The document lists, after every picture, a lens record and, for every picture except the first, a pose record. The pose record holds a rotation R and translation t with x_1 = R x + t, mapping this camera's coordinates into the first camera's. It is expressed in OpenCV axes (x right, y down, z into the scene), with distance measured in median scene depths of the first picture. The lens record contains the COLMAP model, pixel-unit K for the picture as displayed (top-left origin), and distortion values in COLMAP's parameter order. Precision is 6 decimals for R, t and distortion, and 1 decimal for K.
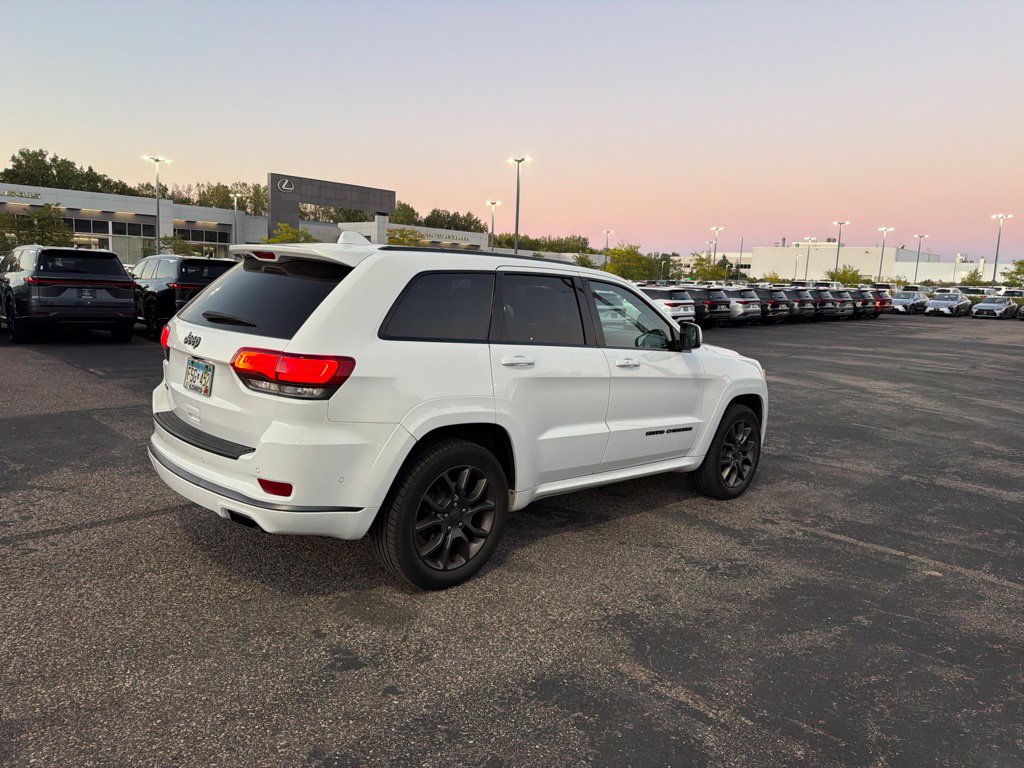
lens RADIAL K [[712.8, 0, 512.3], [0, 712.8, 380.1], [0, 0, 1]] dist [0.064259, -0.086426]
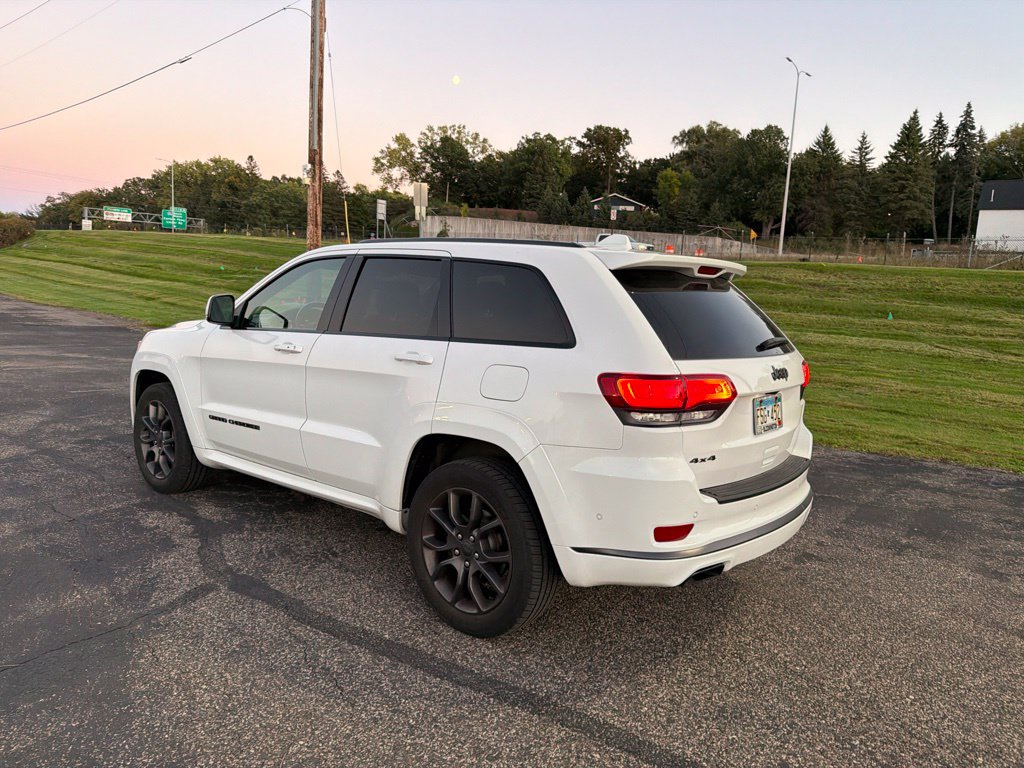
lens RADIAL K [[721.4, 0, 512.5], [0, 721.4, 379.5], [0, 0, 1]] dist [0.058310, -0.077539]
pose [[-0.098489, -0.190091, 0.976814, -0.943148], [0.076669, 0.977219, 0.197900, -0.183474], [-0.992180, 0.094382, -0.081672, 1.024678]]
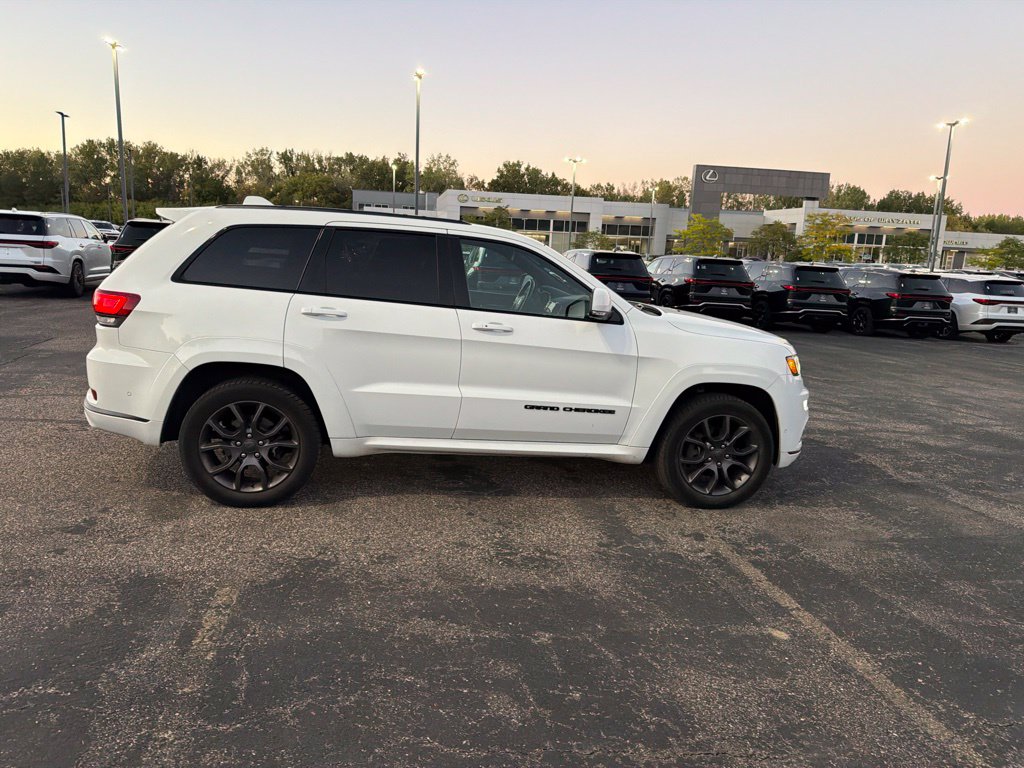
lens RADIAL K [[711.7, 0, 500.7], [0, 711.7, 387.4], [0, 0, 1]] dist [0.081386, -0.118415]
pose [[0.823814, 0.096523, -0.558581, 0.661060], [-0.085189, 0.995286, 0.046346, 0.010192], [0.560422, 0.009404, 0.828154, 0.216858]]
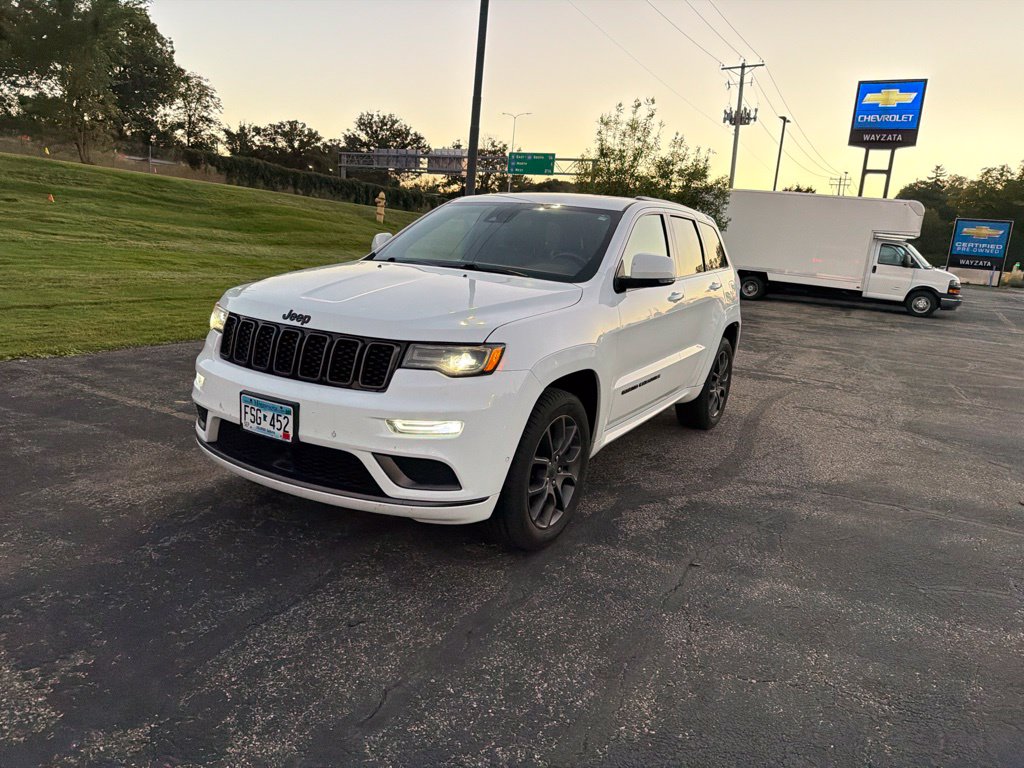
lens RADIAL K [[716.0, 0, 518.6], [0, 716.0, 372.4], [0, 0, 1]] dist [0.058098, -0.084432]
pose [[-0.953753, -0.080979, -0.289478, 0.352257], [-0.168815, 0.941112, 0.292934, -0.224951], [0.248710, 0.328255, -0.911259, 2.051507]]
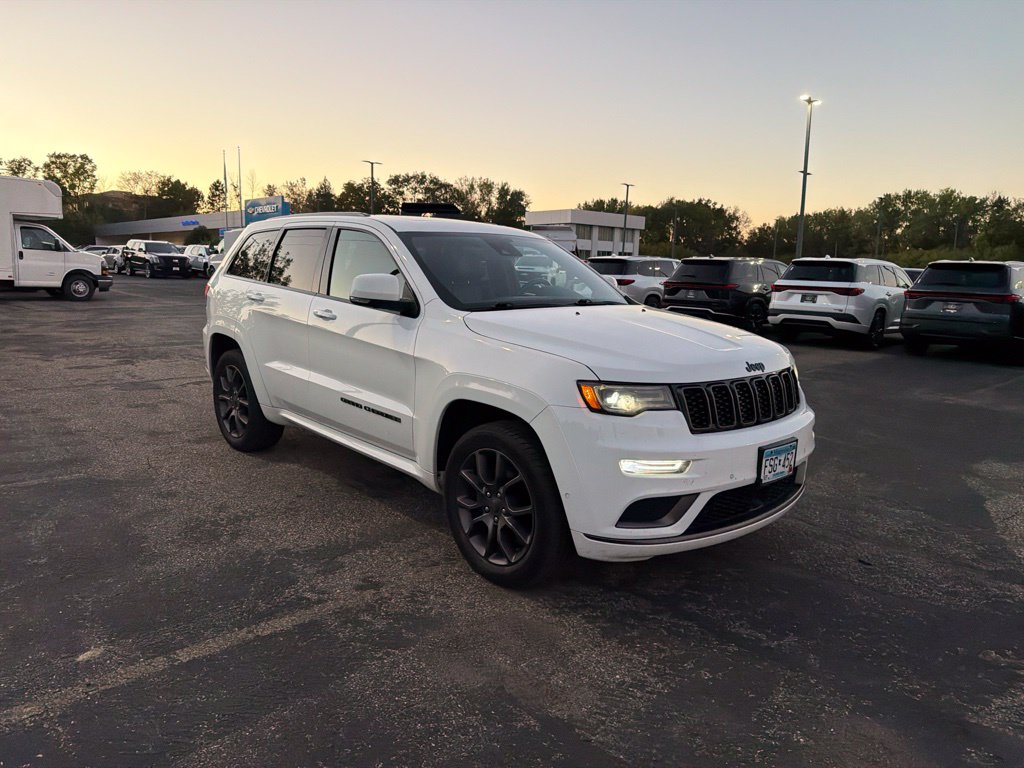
lens RADIAL K [[712.8, 0, 512.3], [0, 712.8, 380.1], [0, 0, 1]] dist [0.064259, -0.086426]
pose [[-0.014861, 0.101009, -0.994775, 1.042511], [-0.164524, 0.981077, 0.102076, -0.071031], [0.986261, 0.165181, 0.002038, 1.180550]]
